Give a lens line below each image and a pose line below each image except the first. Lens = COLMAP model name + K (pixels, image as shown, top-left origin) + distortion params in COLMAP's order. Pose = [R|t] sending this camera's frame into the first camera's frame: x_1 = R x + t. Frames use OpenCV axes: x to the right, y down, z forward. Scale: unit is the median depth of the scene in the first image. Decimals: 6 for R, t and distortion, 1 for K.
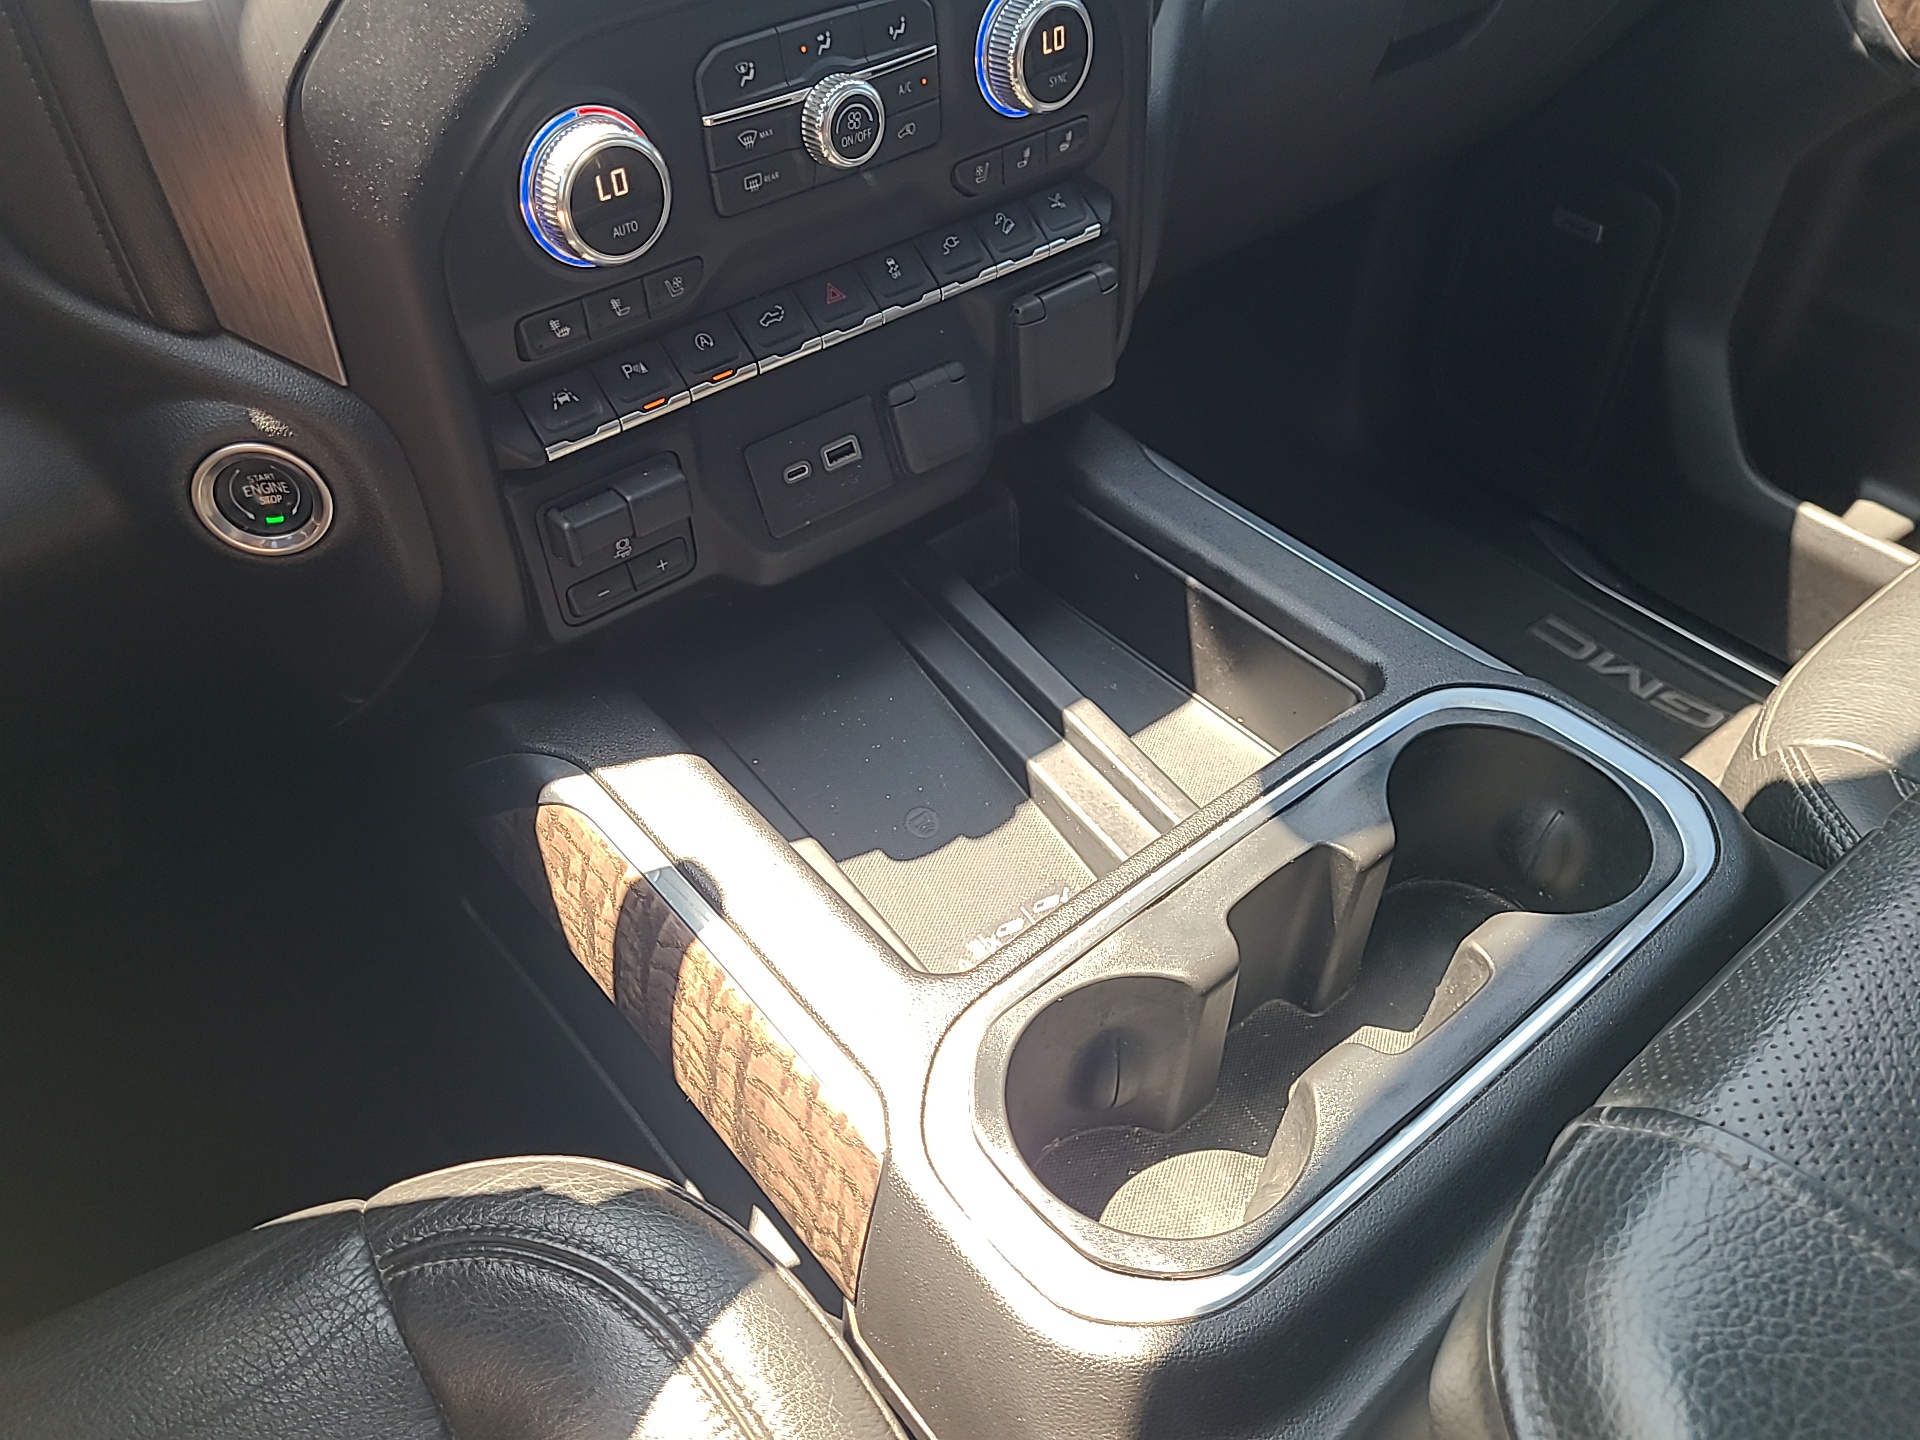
lens RADIAL K [[1530.8, 0, 933.4], [0, 1530.8, 698.2], [0, 0, 1]] dist [0.029438, 0.002468]
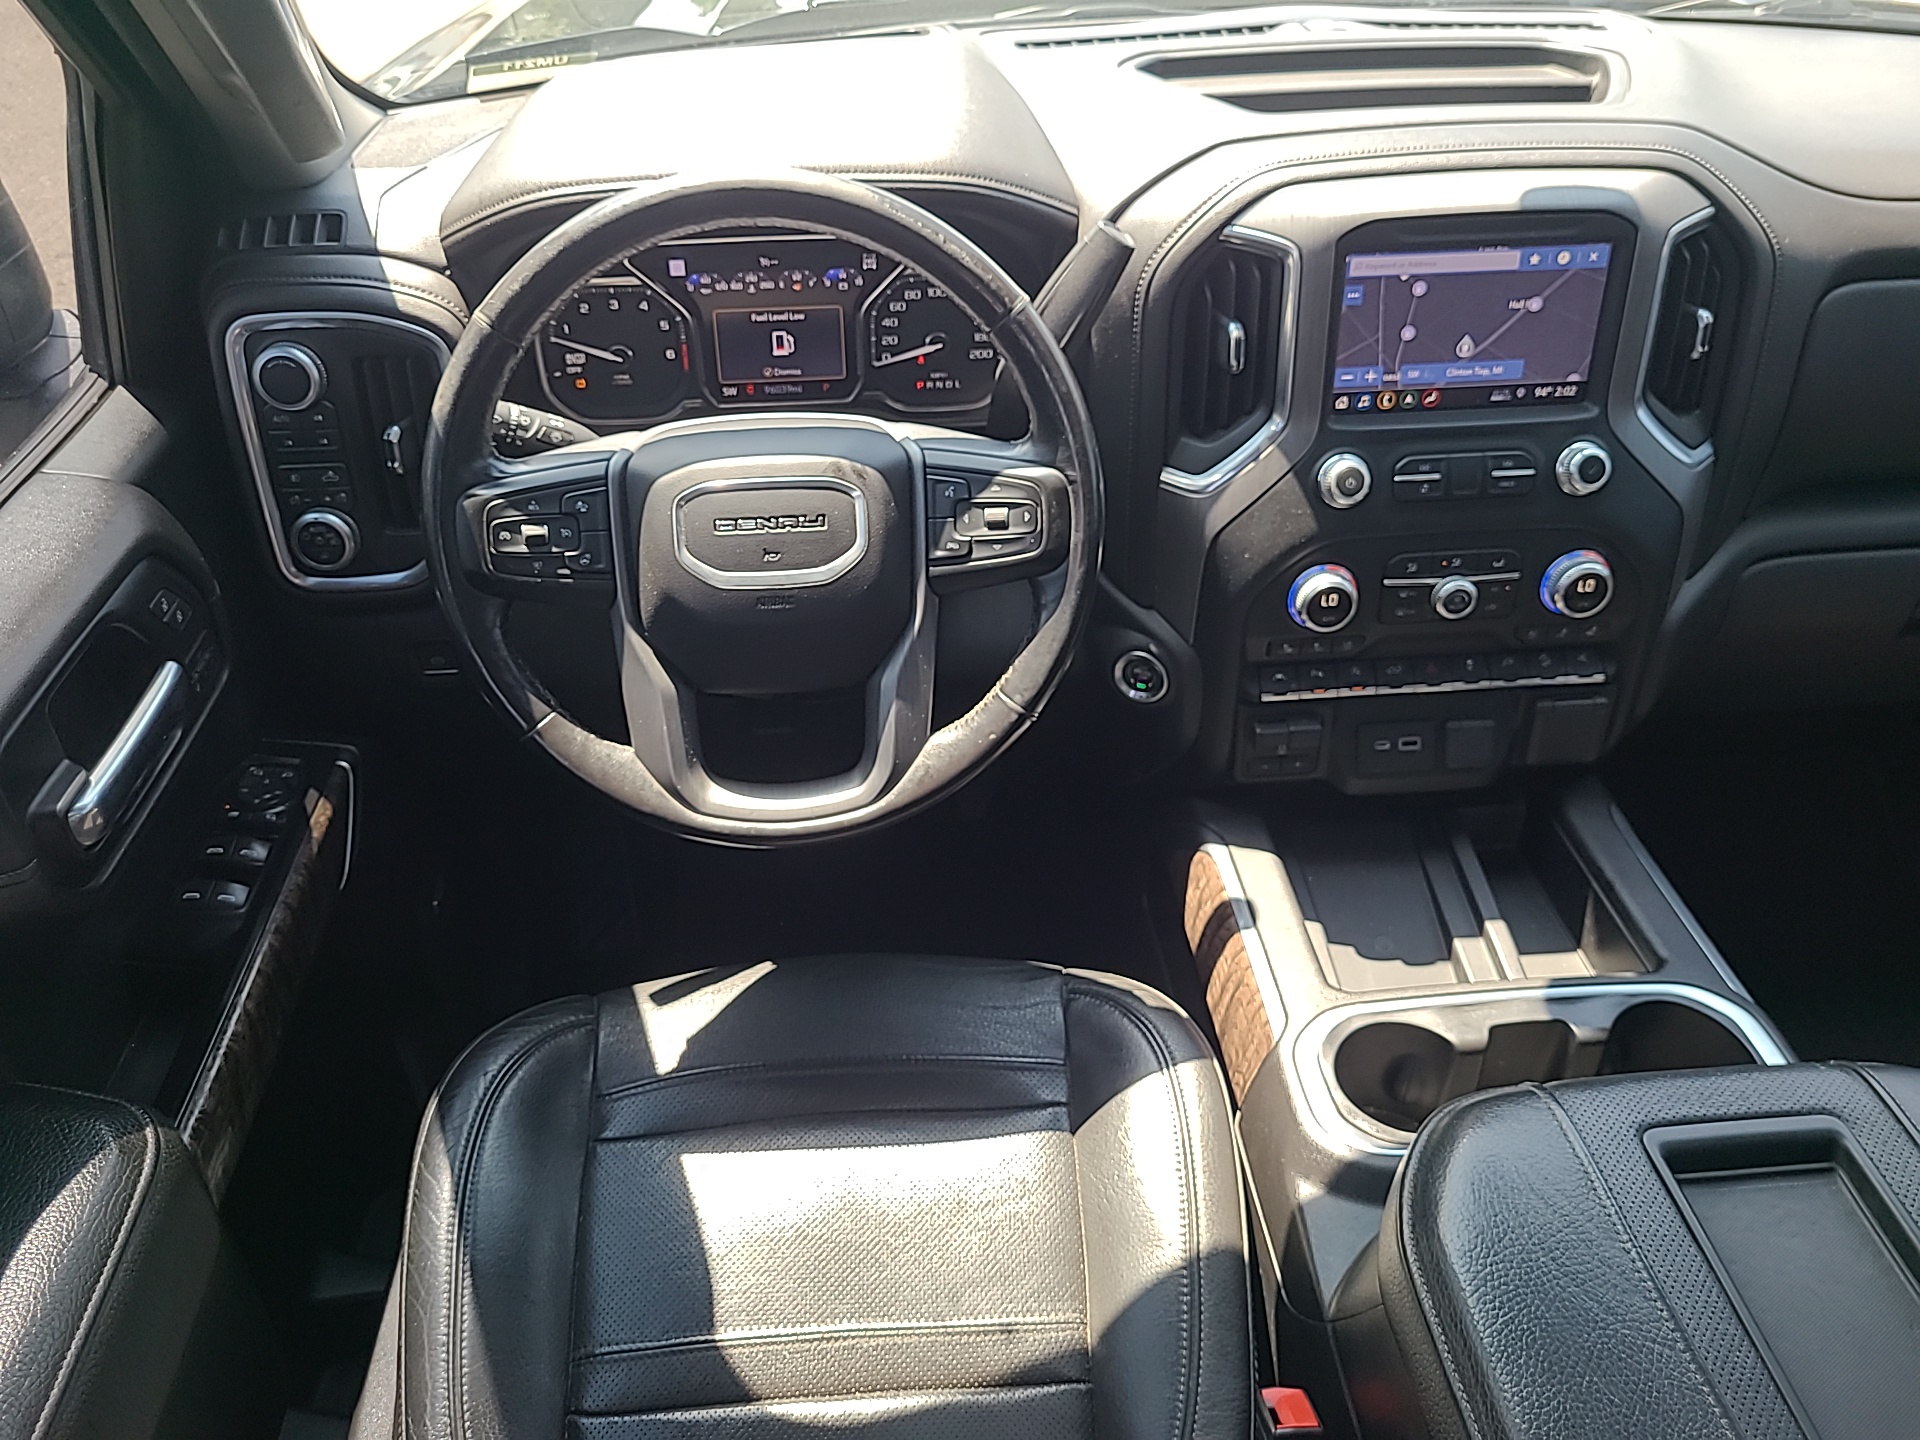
lens RADIAL K [[1434.9, 0, 960.0], [0, 1434.9, 720.0], [0, 0, 1]] dist [0.004056, 0.000808]
pose [[0.823813, 0.336860, -0.455913, 0.318728], [-0.383769, 0.923361, -0.011210, 0.055043], [0.417196, 0.184201, 0.889953, -0.939988]]
